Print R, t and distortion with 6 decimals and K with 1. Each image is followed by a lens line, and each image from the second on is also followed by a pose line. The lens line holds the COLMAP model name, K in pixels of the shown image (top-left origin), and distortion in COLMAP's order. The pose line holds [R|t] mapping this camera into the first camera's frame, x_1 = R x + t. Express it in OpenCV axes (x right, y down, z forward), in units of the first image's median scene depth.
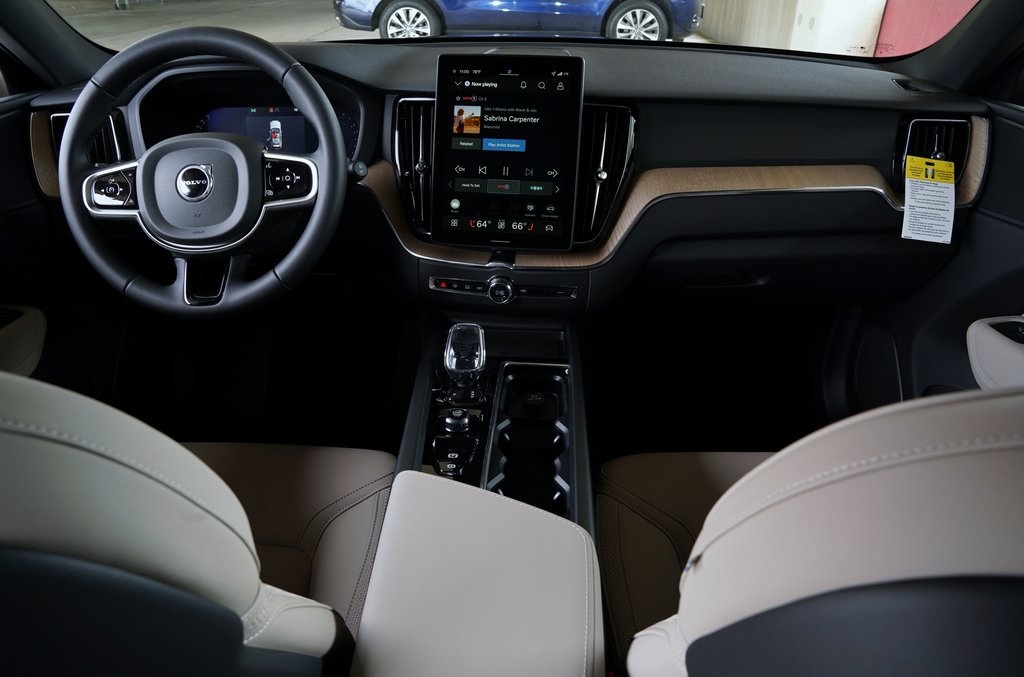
lens RADIAL K [[701.4, 0, 505.6], [0, 701.4, 332.9], [0, 0, 1]] dist [-0.120428, 0.073928]
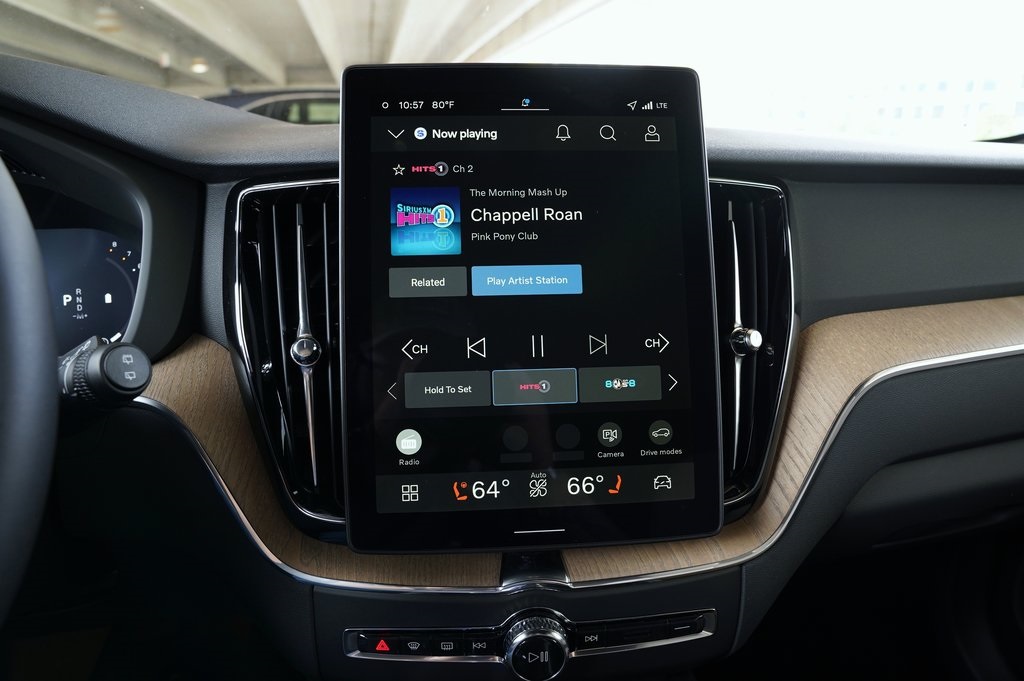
lens RADIAL K [[701.4, 0, 513.8], [0, 701.4, 341.7], [0, 0, 1]] dist [-0.120428, 0.073928]
pose [[0.973102, -0.066890, 0.220451, -0.098154], [0.115323, 0.969829, -0.214783, -0.153777], [-0.199432, 0.234429, 0.951457, 0.637986]]
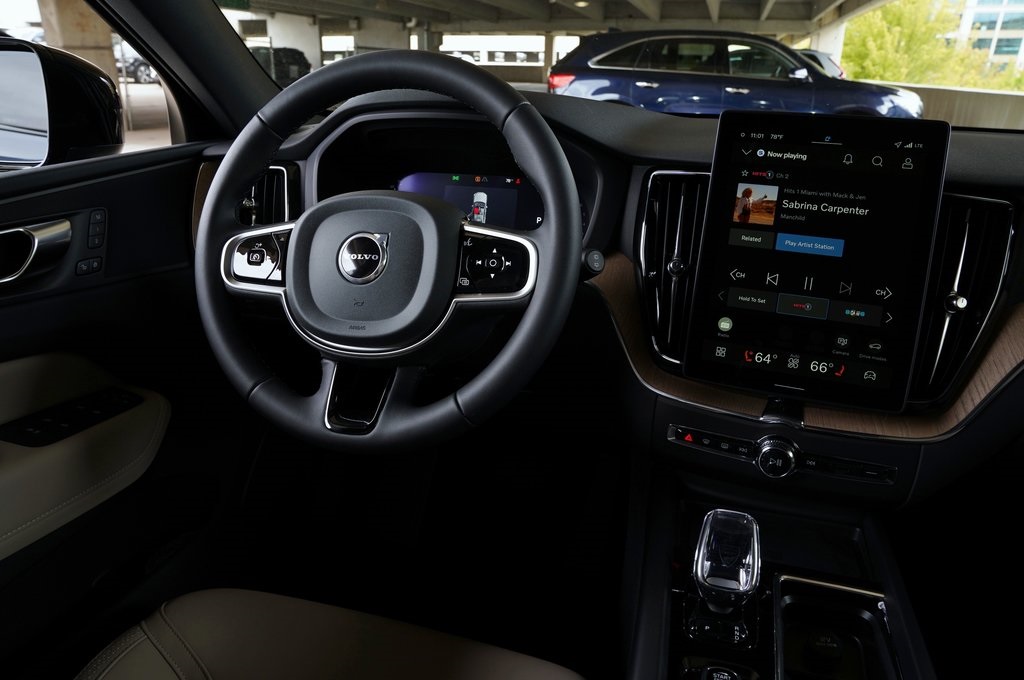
lens RADIAL K [[701.4, 0, 514.5], [0, 701.4, 336.9], [0, 0, 1]] dist [-0.120428, 0.073928]
pose [[0.967193, 0.100883, -0.233154, -0.114123], [-0.132933, 0.983073, -0.126081, -0.061803], [0.216488, 0.152939, 0.964232, 0.314732]]
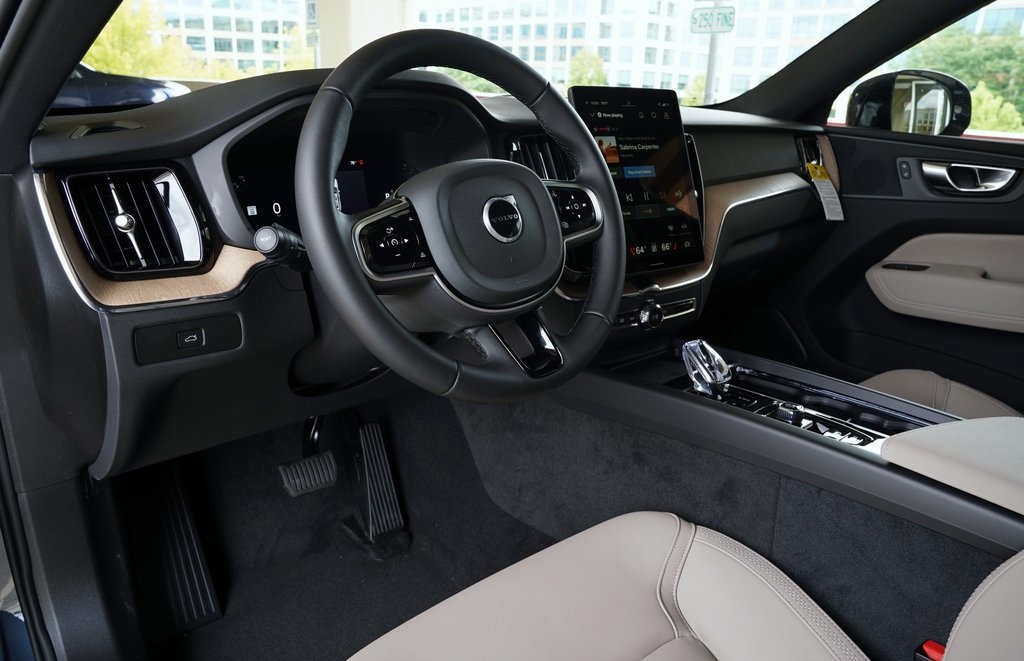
lens RADIAL K [[732.9, 0, 512.9], [0, 732.9, 321.7], [0, 0, 1]] dist [-0.107872, -0.004941]
pose [[0.738061, -0.194942, 0.645959, -0.875520], [0.304982, 0.950360, -0.061661, -0.051354], [-0.601873, 0.242516, 0.760878, 0.351233]]
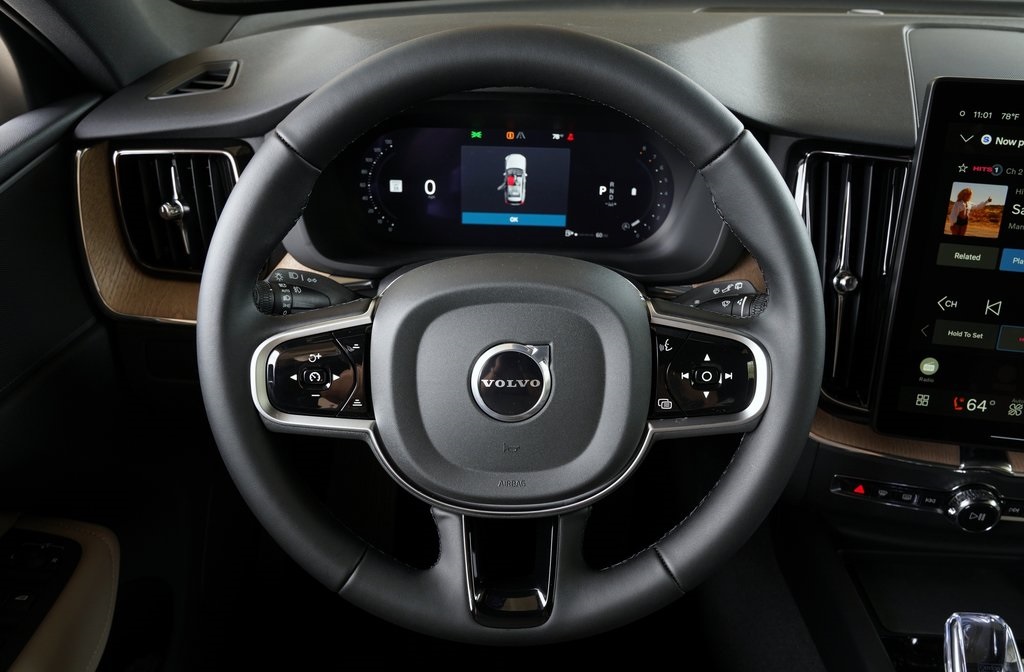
lens RADIAL K [[826.4, 0, 510.1], [0, 826.4, 330.0], [0, 0, 1]] dist [-0.046196, 0.046445]
pose [[0.999854, 0.017075, 0.000168, -0.399902], [-0.017035, 0.996722, 0.079086, -0.261804], [0.001183, -0.079078, 0.996868, 0.389690]]
